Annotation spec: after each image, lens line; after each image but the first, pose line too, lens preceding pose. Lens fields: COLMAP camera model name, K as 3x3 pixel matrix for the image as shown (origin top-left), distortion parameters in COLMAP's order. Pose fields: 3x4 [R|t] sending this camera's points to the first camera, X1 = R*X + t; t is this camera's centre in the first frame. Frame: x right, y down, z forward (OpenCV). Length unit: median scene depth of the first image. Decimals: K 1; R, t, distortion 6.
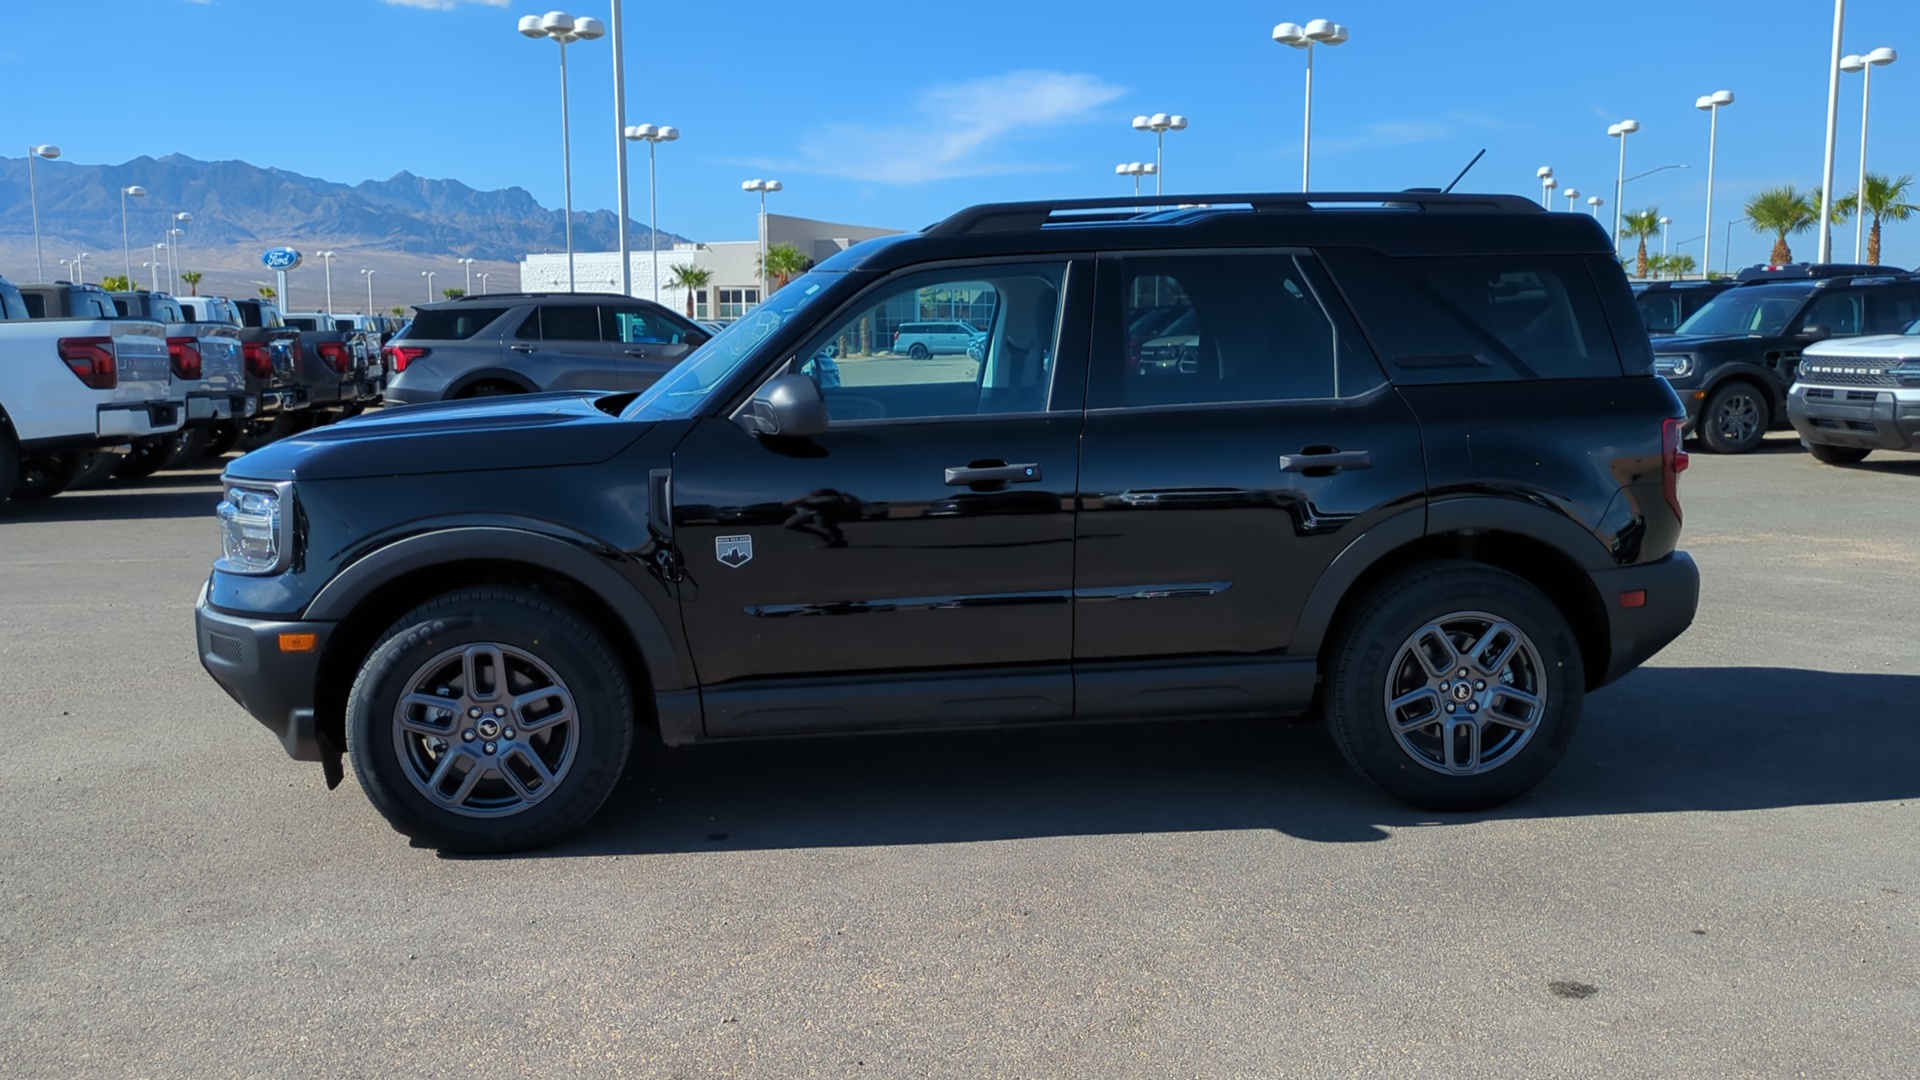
lens RADIAL K [[1659.8, 0, 975.8], [0, 1659.8, 539.8], [0, 0, 1]] dist [0.044759, -0.064674]
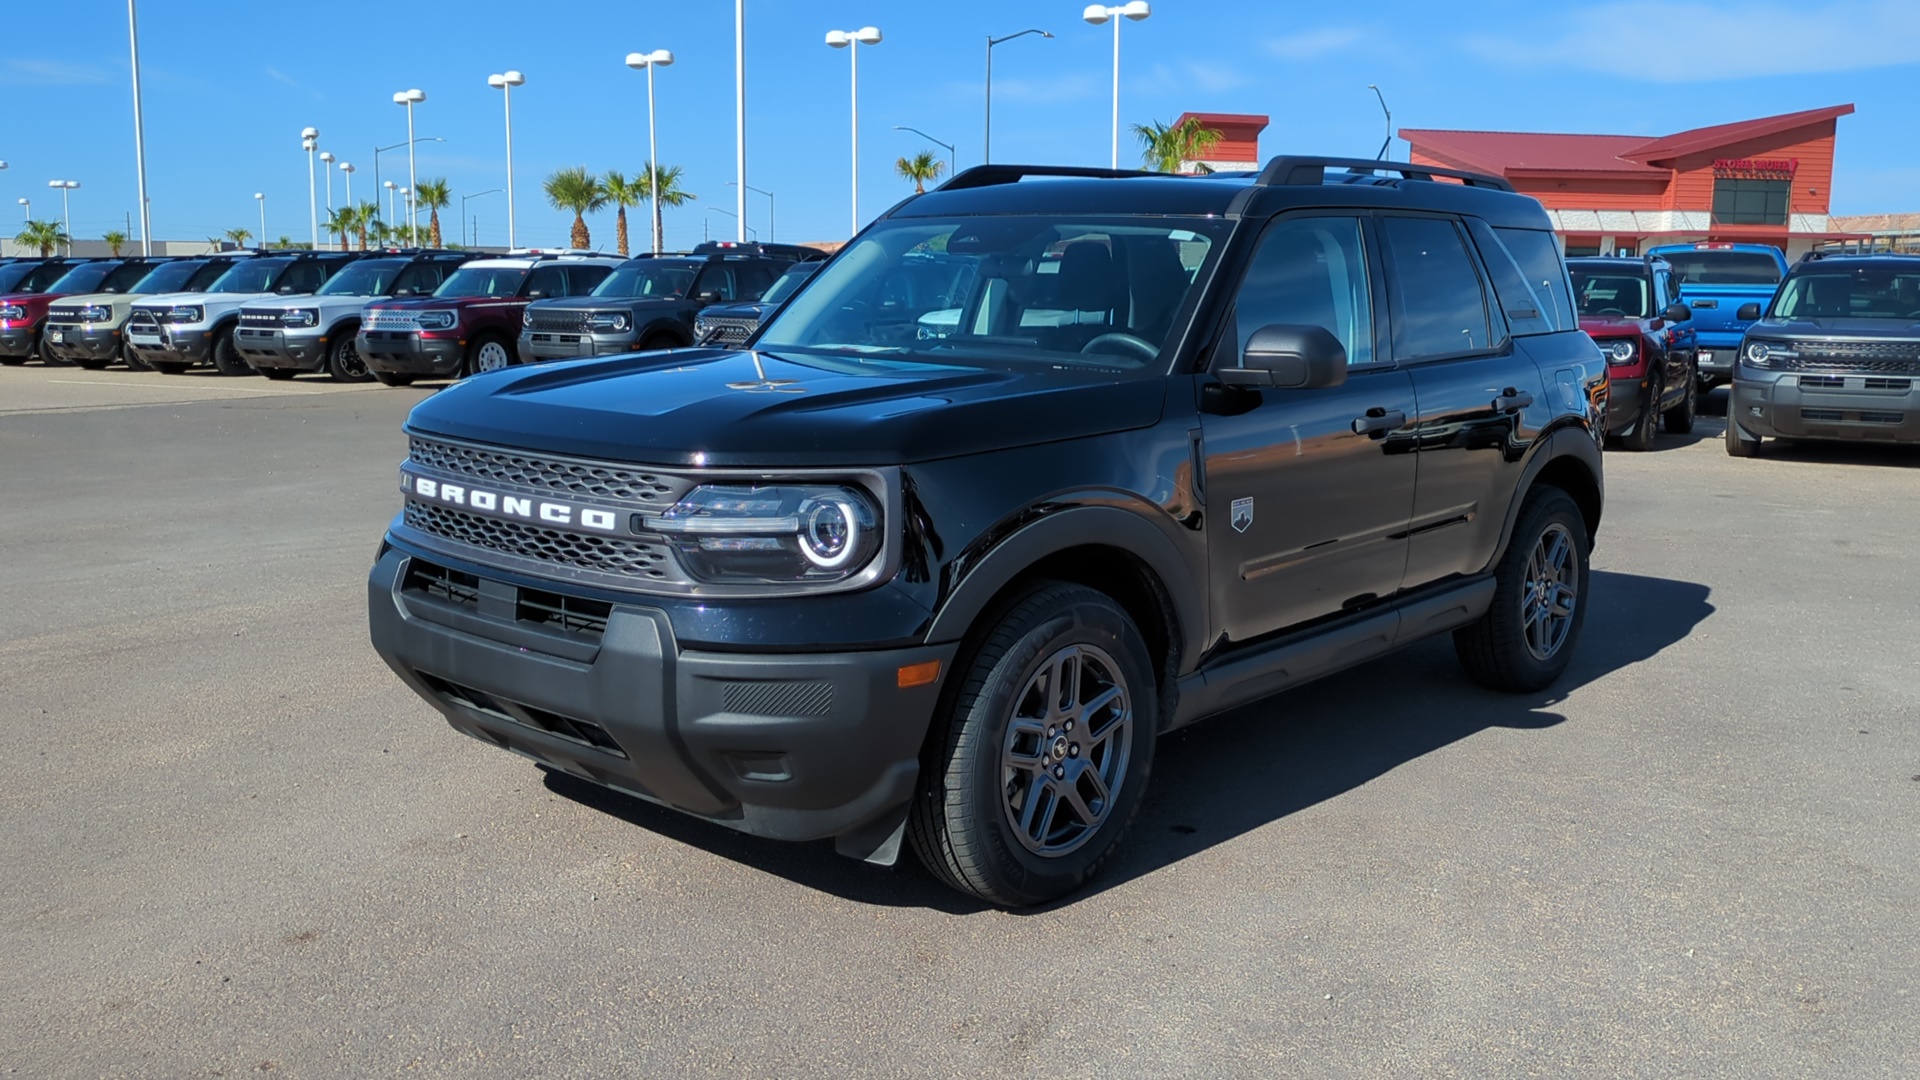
lens RADIAL K [[1659.8, 0, 975.8], [0, 1659.8, 539.8], [0, 0, 1]] dist [0.044759, -0.064674]
pose [[0.724593, -0.082427, 0.684230, -0.091792], [0.069833, 0.996493, 0.046091, -0.003367], [-0.685630, 0.014384, 0.727809, 0.043748]]
